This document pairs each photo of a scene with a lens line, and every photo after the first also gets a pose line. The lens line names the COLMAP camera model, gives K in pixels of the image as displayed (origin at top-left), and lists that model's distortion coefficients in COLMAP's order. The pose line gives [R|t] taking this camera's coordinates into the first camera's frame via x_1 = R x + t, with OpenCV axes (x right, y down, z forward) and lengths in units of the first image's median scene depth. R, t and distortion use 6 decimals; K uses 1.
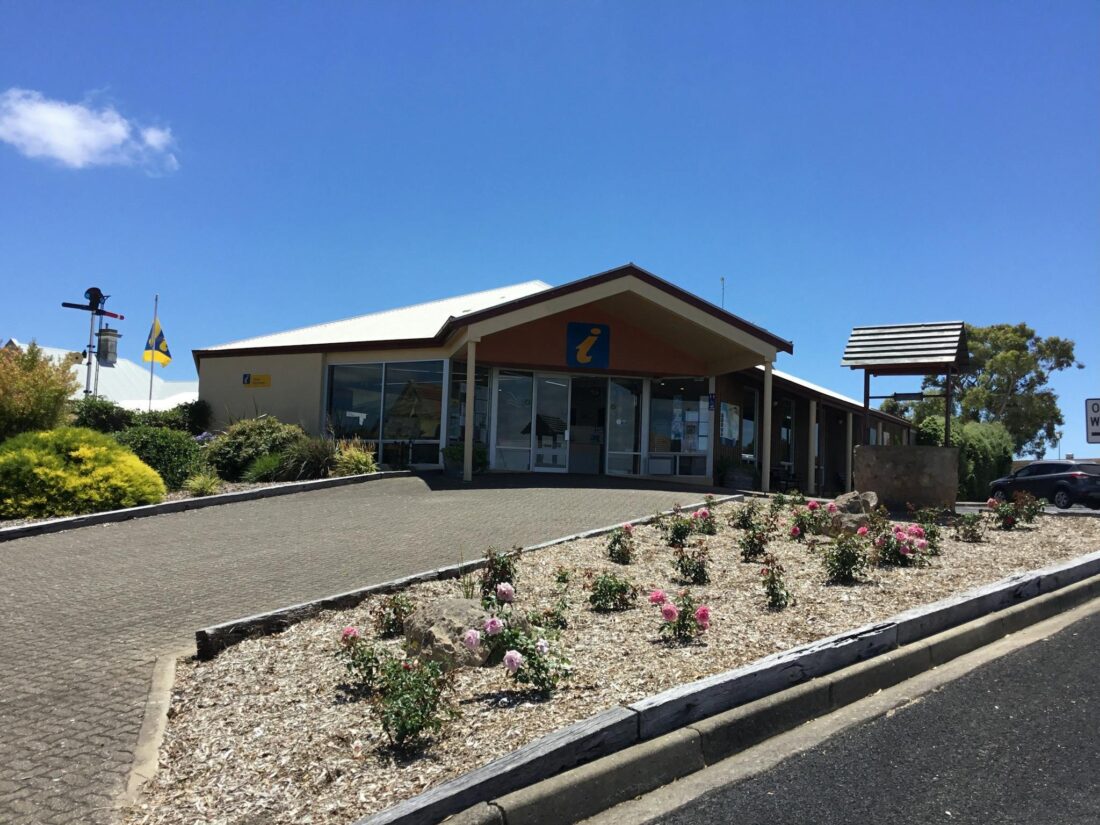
lens RADIAL K [[988.0, 0, 550.0], [0, 988.0, 412.5], [0, 0, 1]] dist [0.112016, -0.263119]
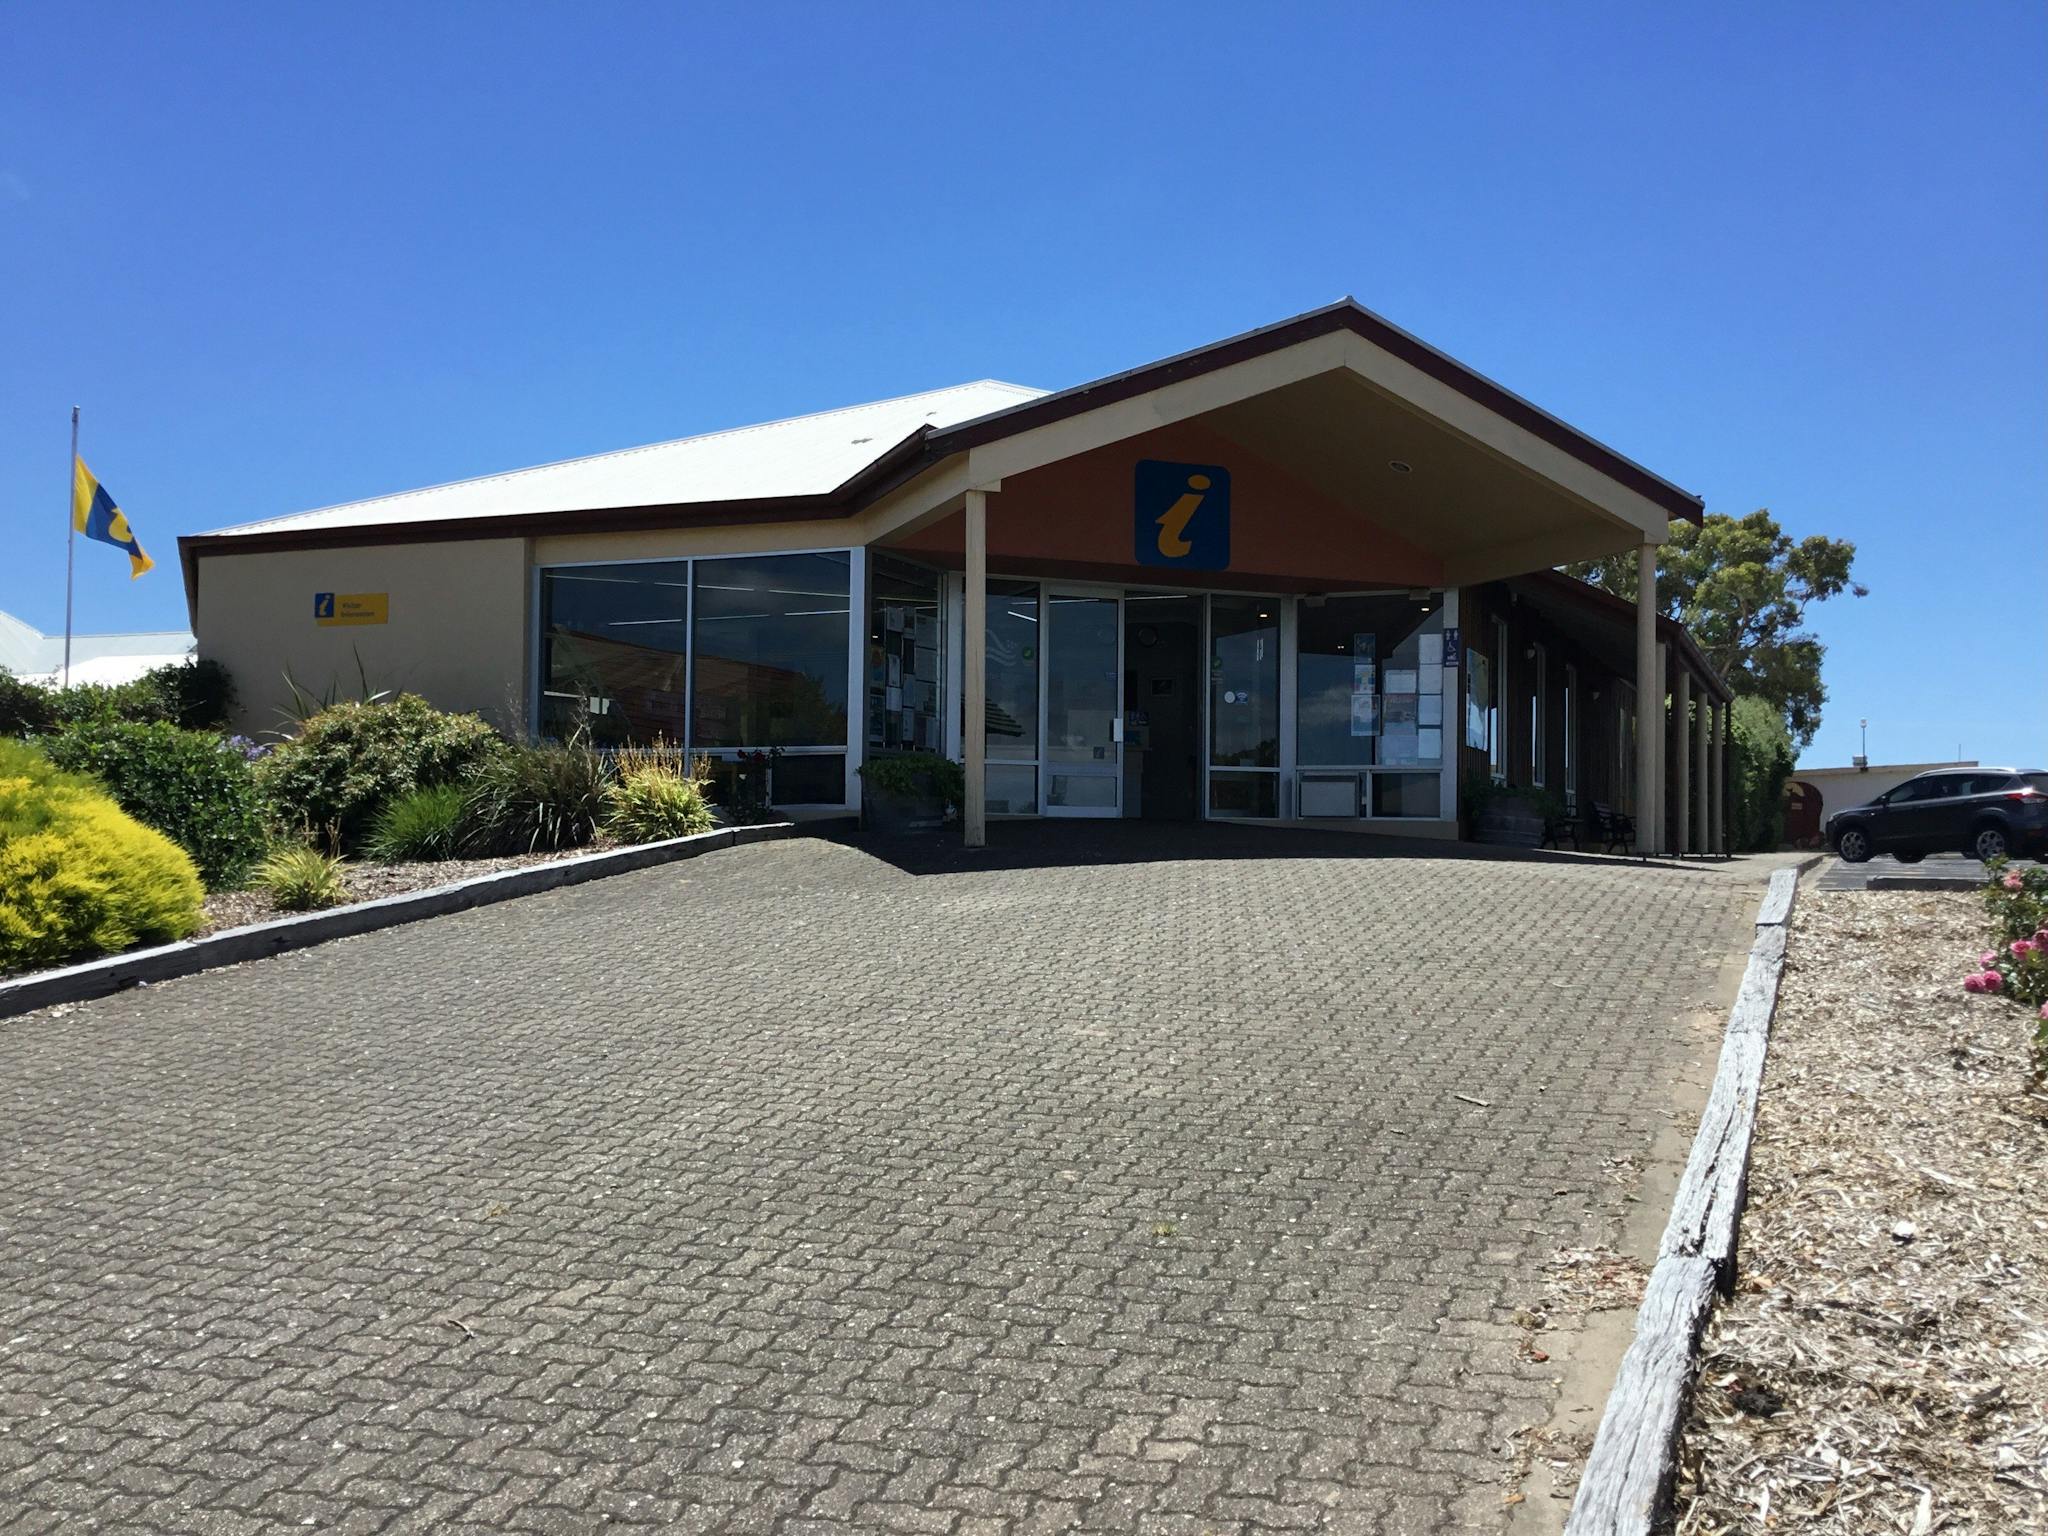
lens RADIAL K [[1839.4, 0, 1024.0], [0, 1839.4, 768.0], [0, 0, 1]] dist [0.112016, -0.263119]
pose [[0.991350, -0.019595, 0.129771, -0.137721], [0.014667, 0.999138, 0.038826, 0.008451], [-0.130420, -0.036586, 0.990784, 0.234759]]
